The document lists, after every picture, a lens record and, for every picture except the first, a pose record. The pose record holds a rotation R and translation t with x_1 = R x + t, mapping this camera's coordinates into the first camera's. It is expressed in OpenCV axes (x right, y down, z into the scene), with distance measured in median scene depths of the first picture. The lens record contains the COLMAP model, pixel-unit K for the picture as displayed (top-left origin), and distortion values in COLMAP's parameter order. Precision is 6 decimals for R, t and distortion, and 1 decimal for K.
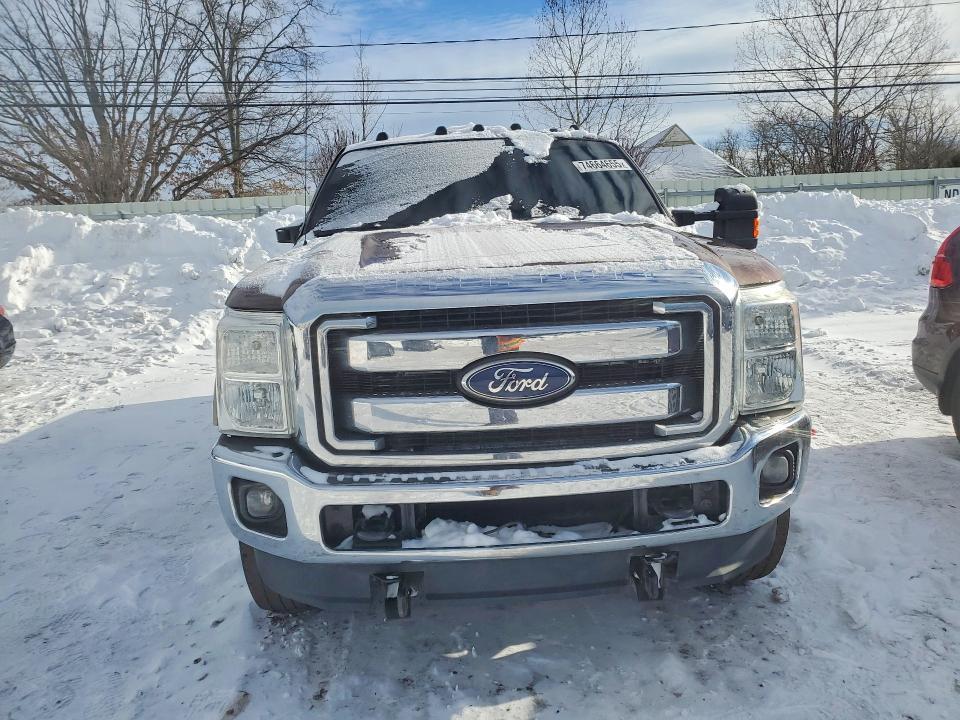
lens RADIAL K [[731.3, 0, 475.1], [0, 731.3, 360.7], [0, 0, 1]] dist [0.020490, 0.004159]
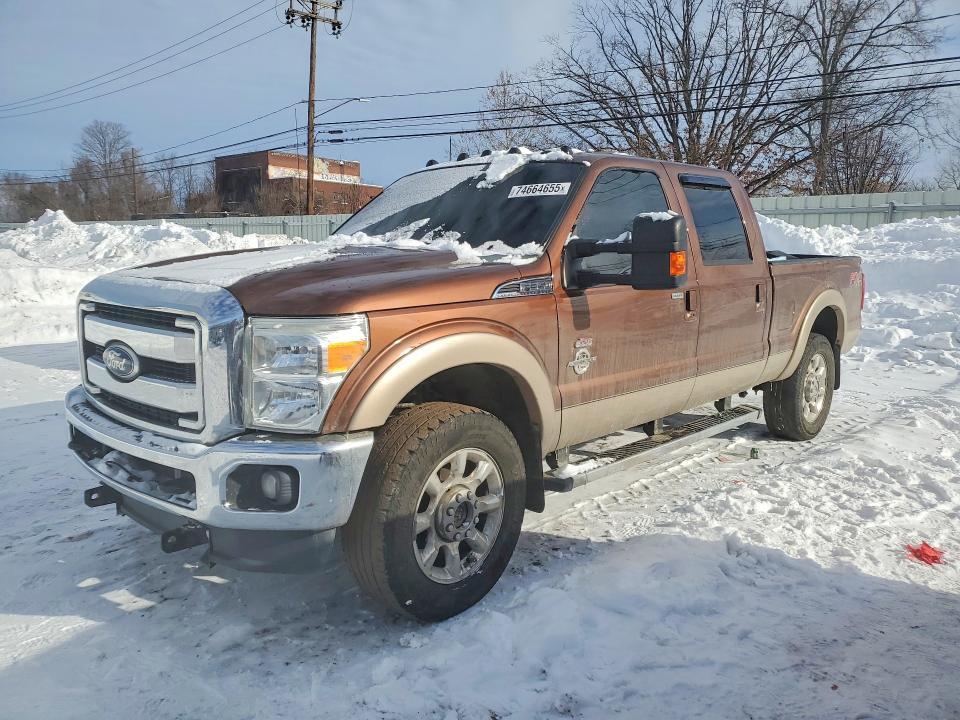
lens RADIAL K [[731.3, 0, 475.1], [0, 731.3, 360.7], [0, 0, 1]] dist [0.020490, 0.004159]
pose [[0.707408, 0.158623, -0.688776, 0.099497], [-0.155243, 0.985566, 0.067530, -0.011501], [0.689546, 0.059156, 0.721822, 0.030661]]
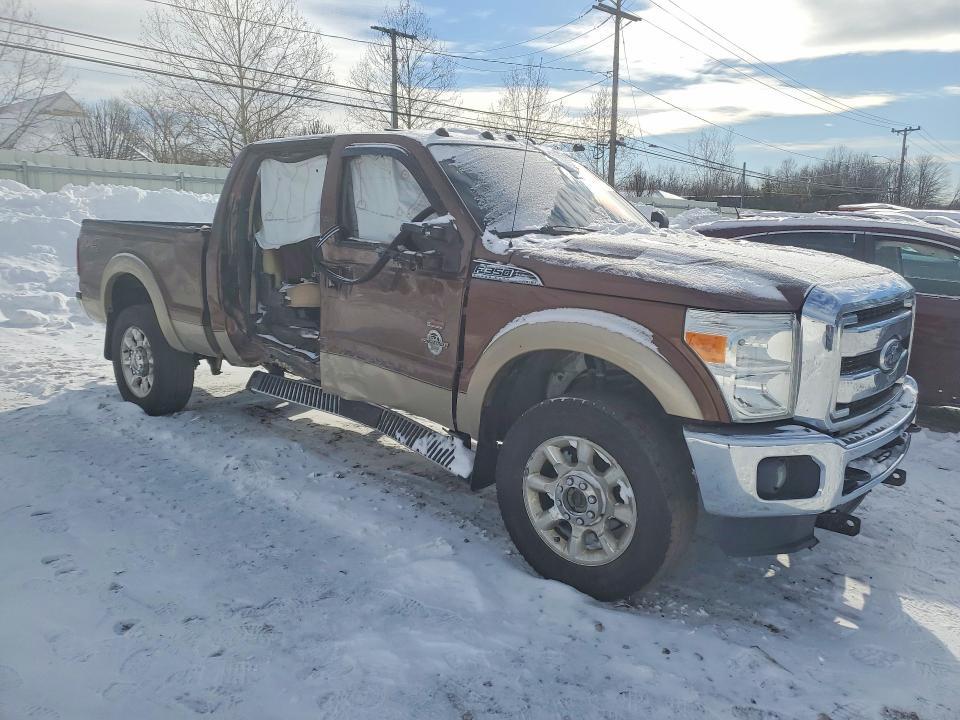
lens RADIAL K [[731.3, 0, 475.1], [0, 731.3, 360.7], [0, 0, 1]] dist [0.020490, 0.004159]
pose [[0.689469, -0.077311, 0.720178, -0.107017], [0.062239, 0.996933, 0.047435, -0.005931], [-0.721637, 0.012118, 0.692166, 0.038776]]
